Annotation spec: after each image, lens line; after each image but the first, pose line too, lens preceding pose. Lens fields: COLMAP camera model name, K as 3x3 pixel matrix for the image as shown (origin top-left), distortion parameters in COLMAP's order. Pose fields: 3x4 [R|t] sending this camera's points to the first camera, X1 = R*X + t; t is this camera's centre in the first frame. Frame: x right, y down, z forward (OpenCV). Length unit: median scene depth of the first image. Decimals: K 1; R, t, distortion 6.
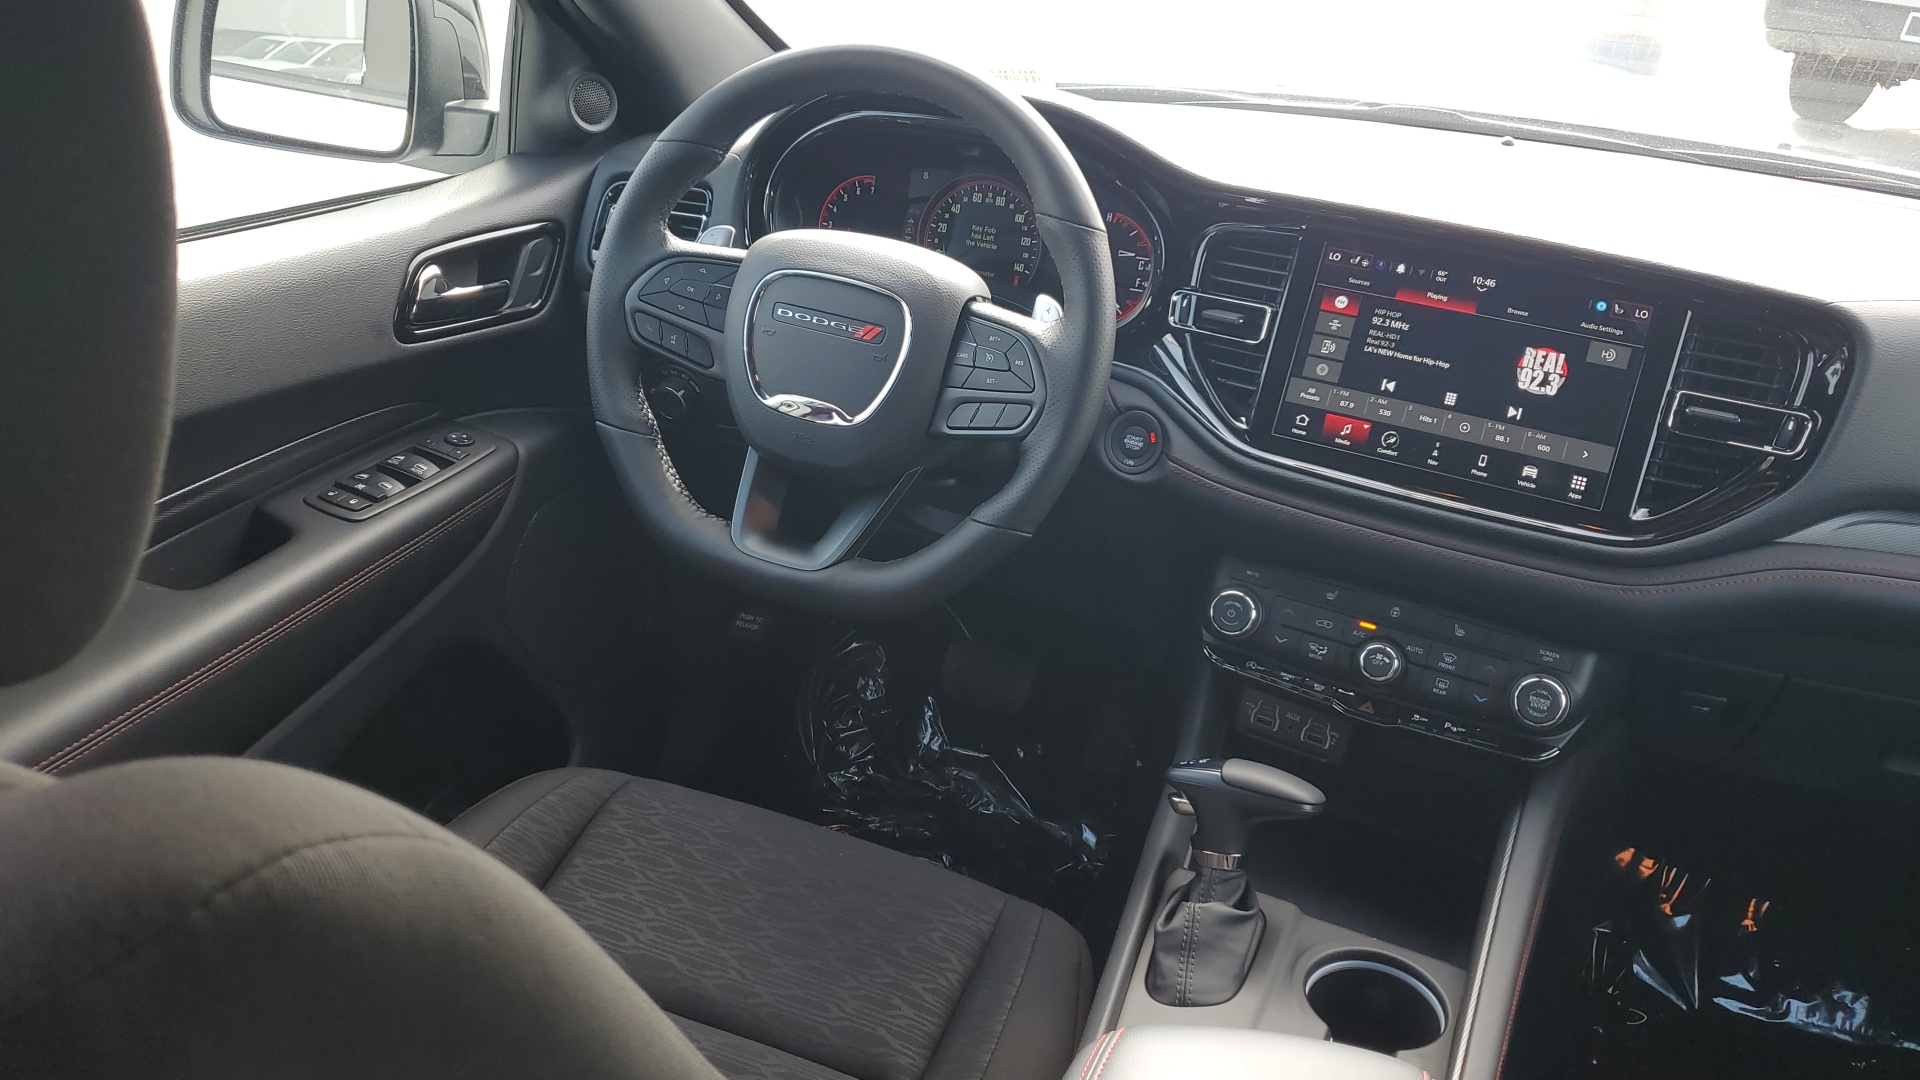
lens RADIAL K [[1459.2, 0, 977.5], [0, 1459.2, 534.9], [0, 0, 1]] dist [0.028442, -0.050216]
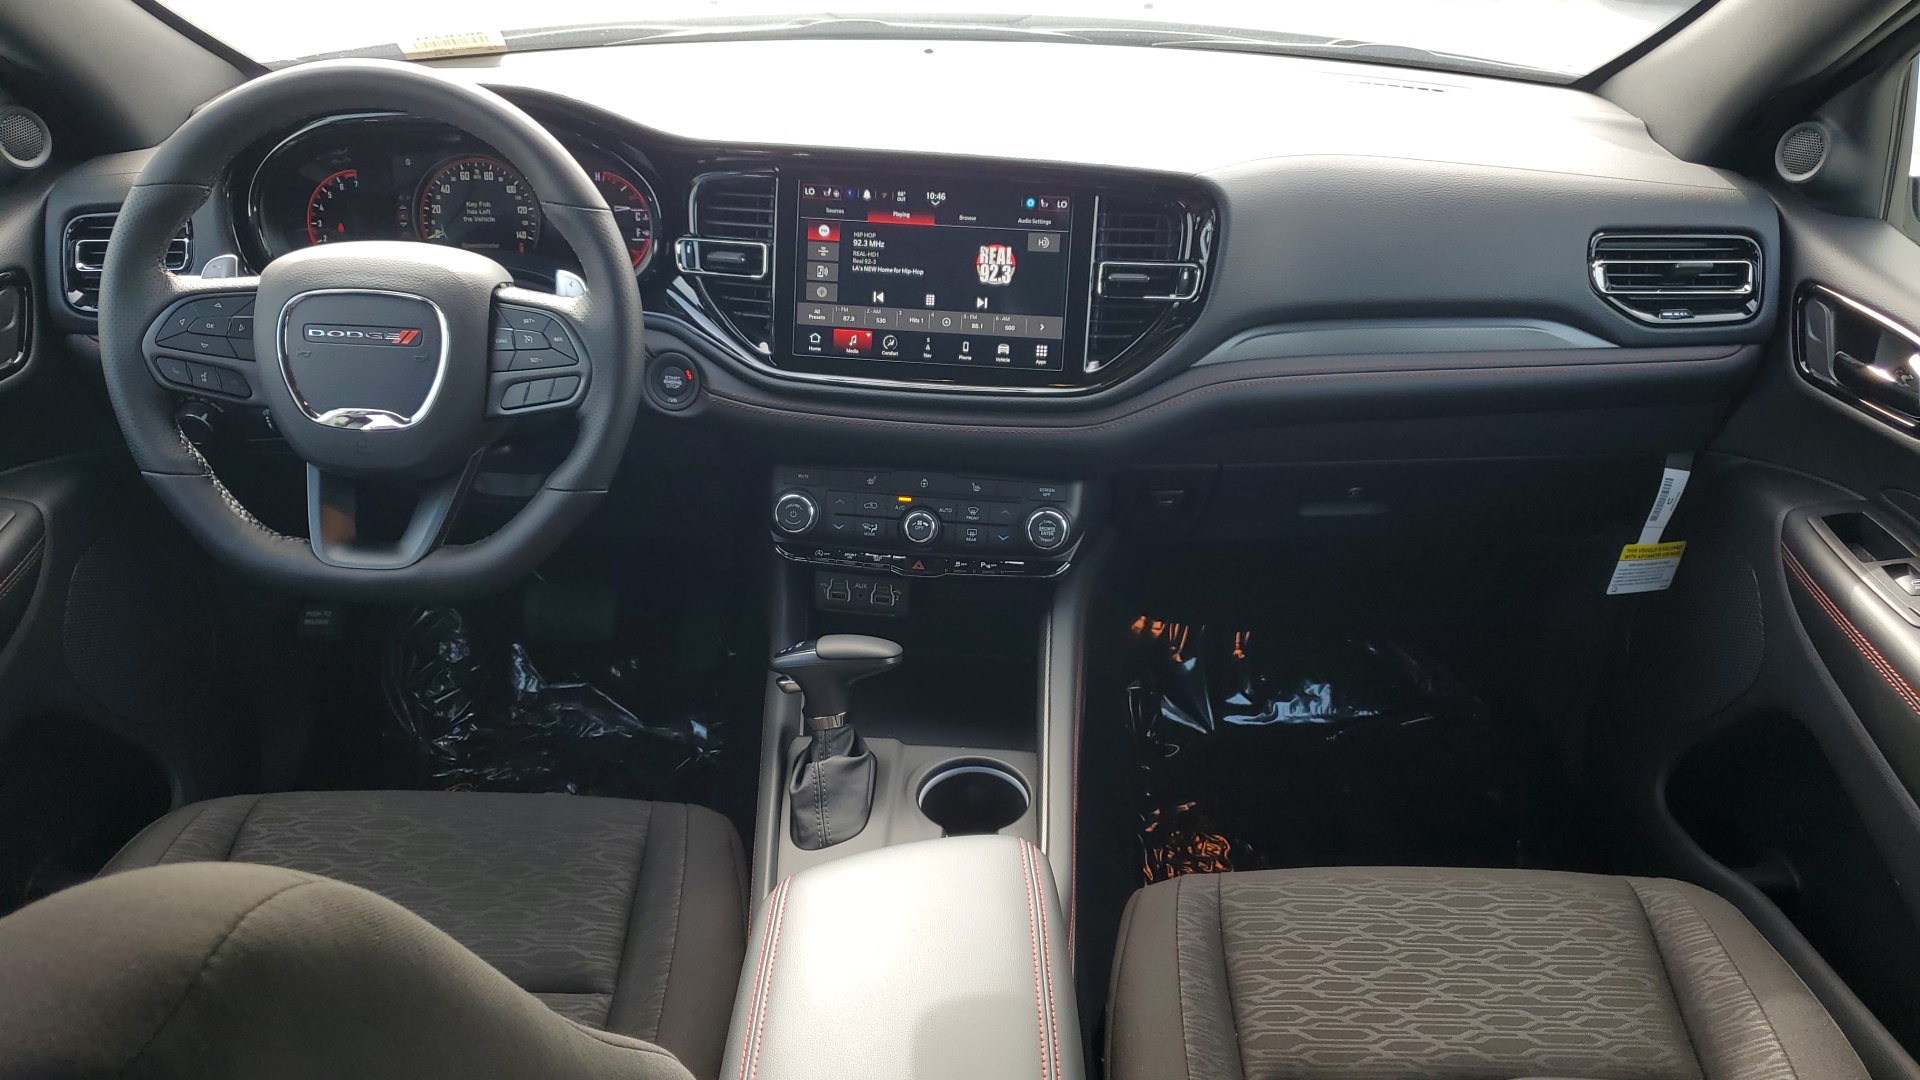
lens RADIAL K [[1459.2, 0, 978.0], [0, 1459.2, 539.9], [0, 0, 1]] dist [0.028442, -0.050216]
pose [[0.925026, -0.231032, 0.301579, -0.043072], [0.200760, 0.971211, 0.128234, -0.046170], [-0.322524, -0.058075, 0.944778, -0.141765]]
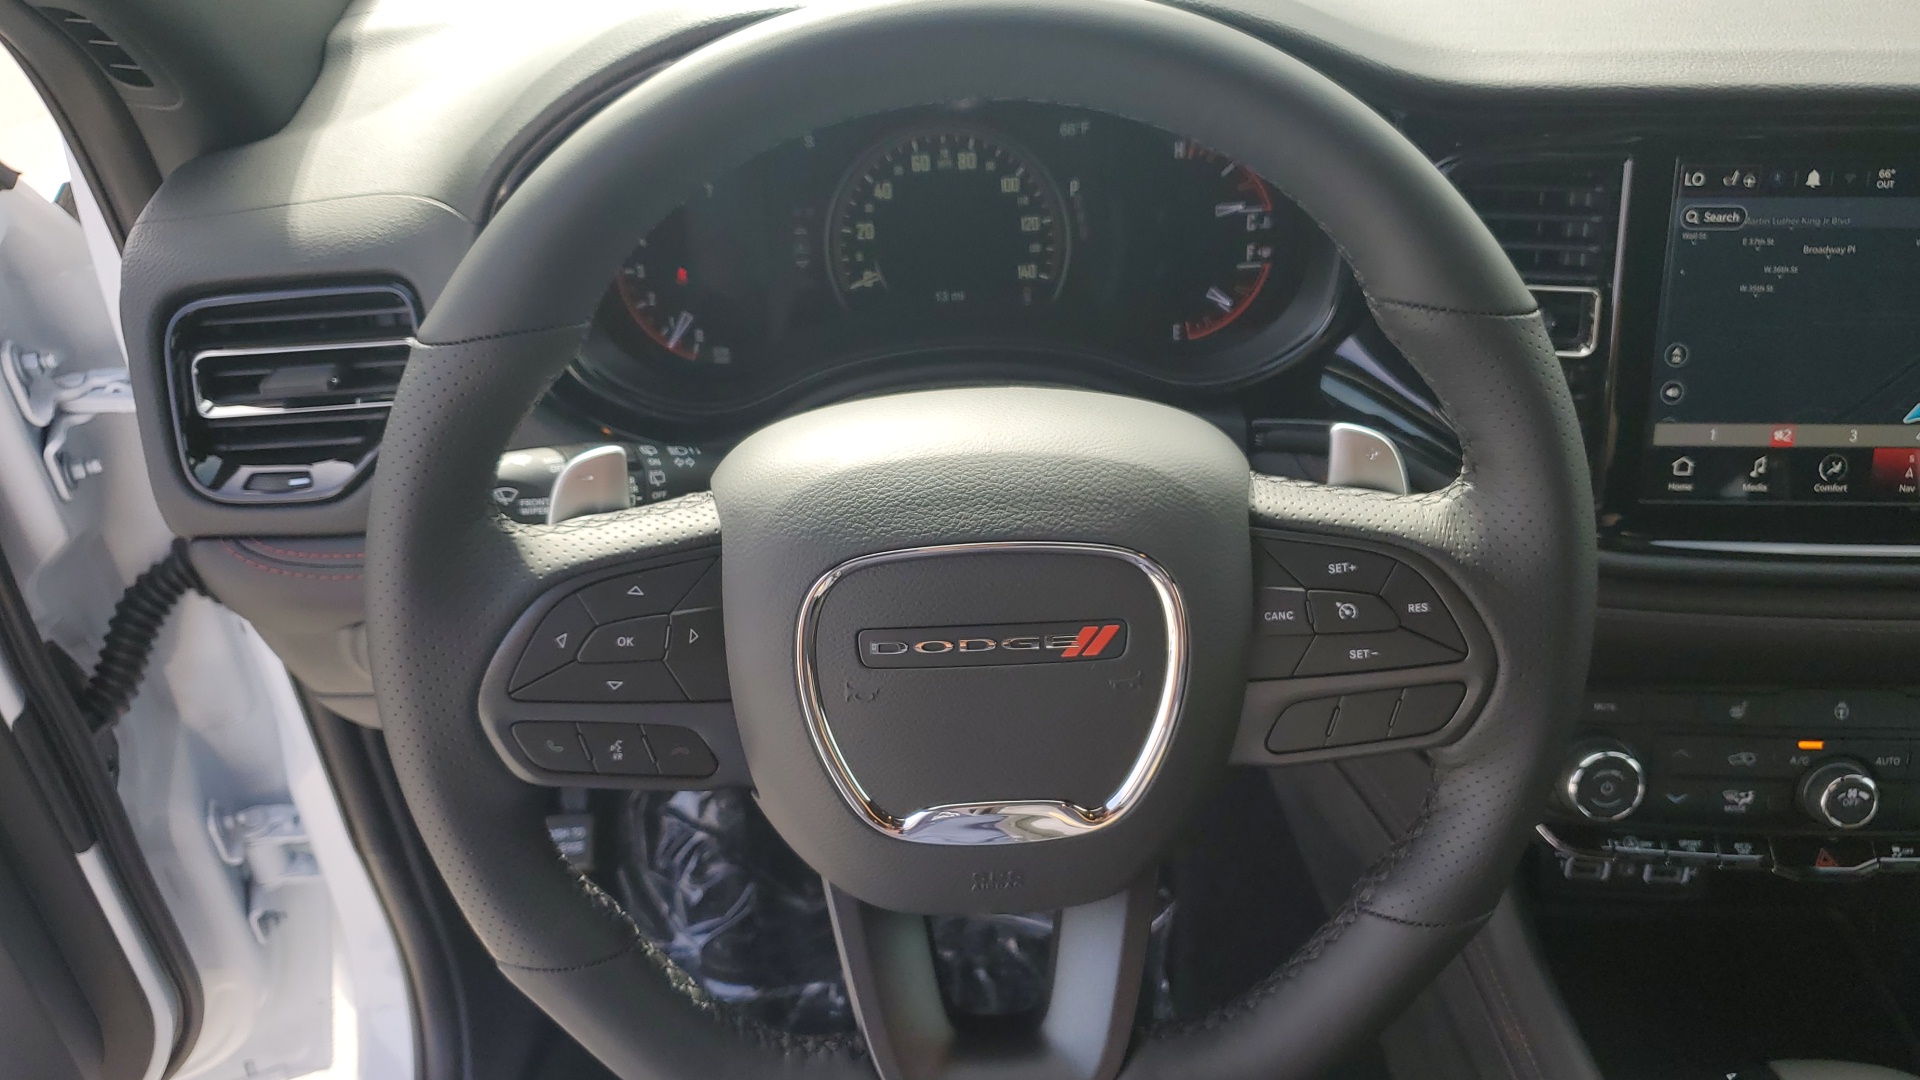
lens RADIAL K [[1459.2, 0, 955.8], [0, 1459.2, 537.9], [0, 0, 1]] dist [0.028442, -0.050216]
pose [[0.898273, -0.327766, 0.292705, -0.225680], [0.251990, 0.929893, 0.267955, -0.288350], [-0.360011, -0.166938, 0.917891, 0.569841]]
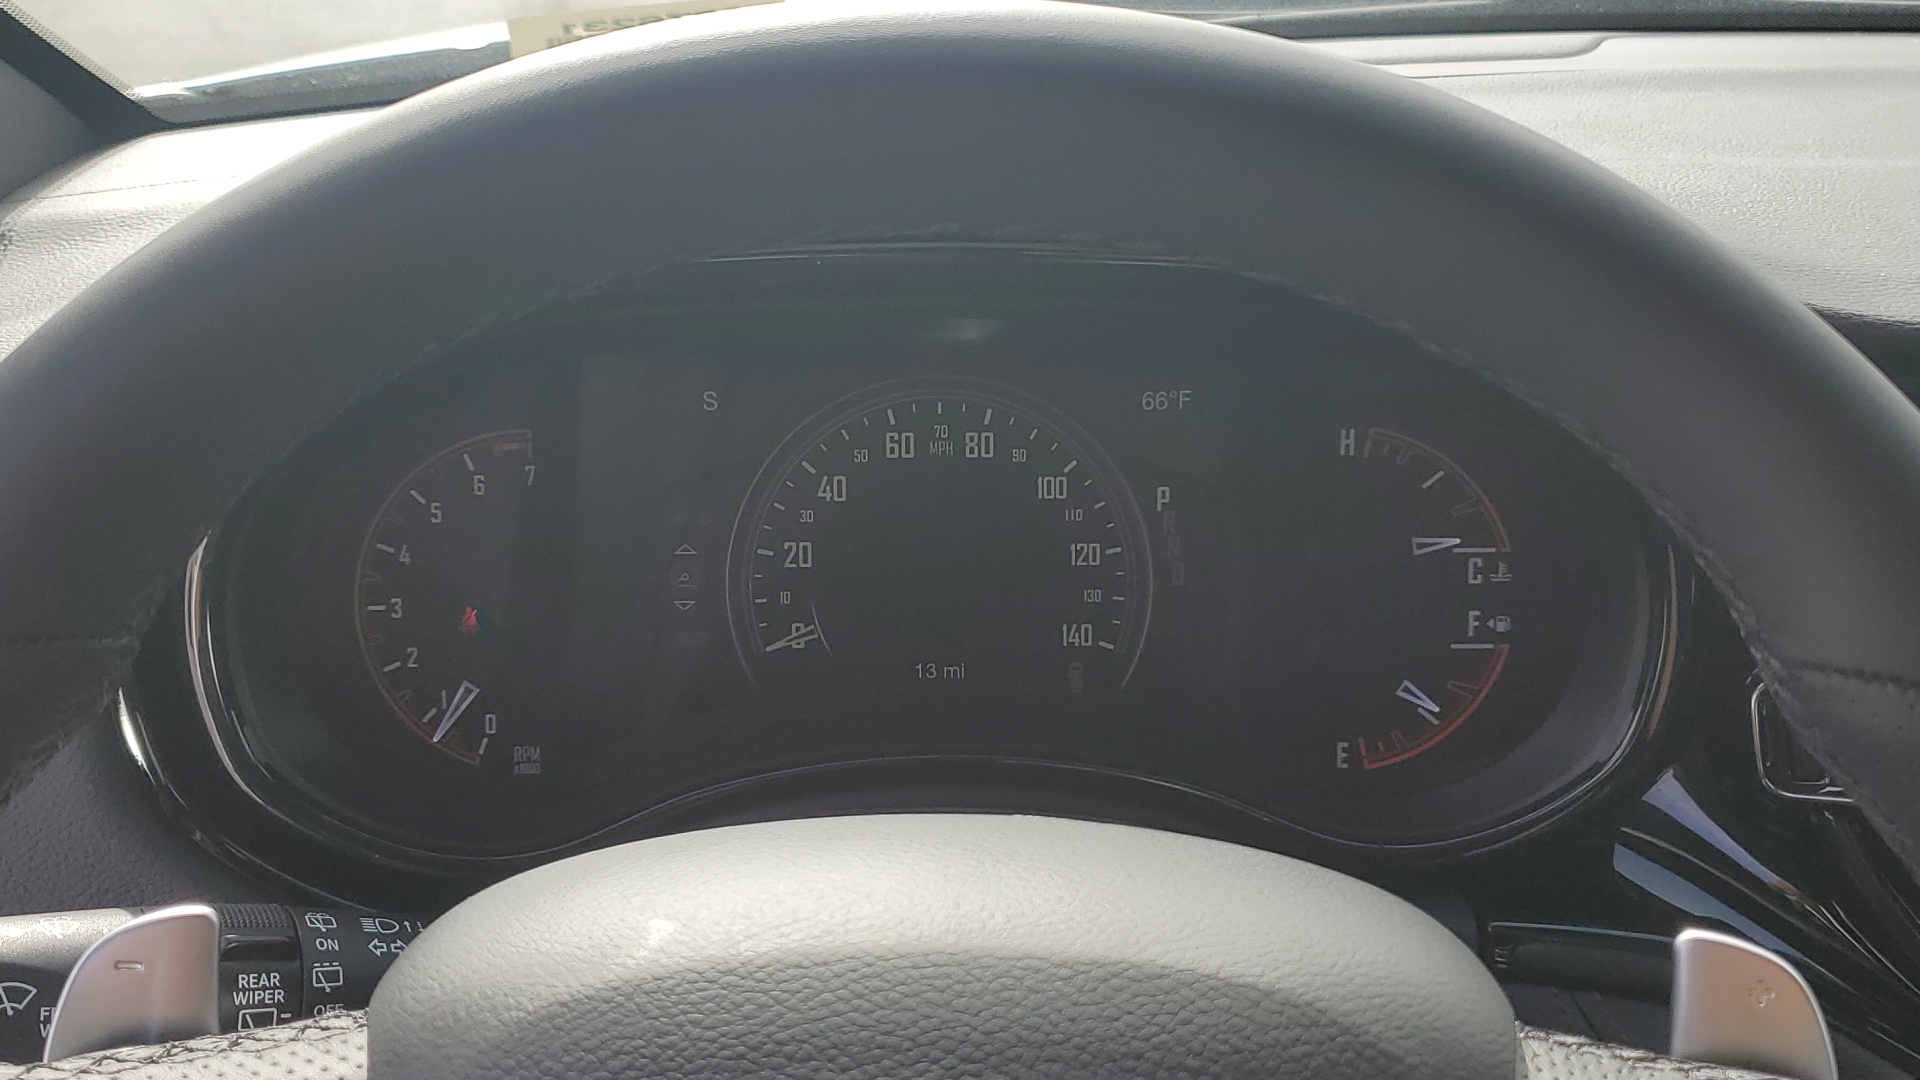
lens RADIAL K [[2024.5, 0, 958.2], [0, 2024.5, 554.3], [0, 0, 1]] dist [0.080775, 0.000000]
pose [[0.918570, -0.204145, 0.338458, -0.165300], [0.212357, 0.977106, 0.013019, -0.250004], [-0.333367, 0.059915, 0.940892, 0.700775]]
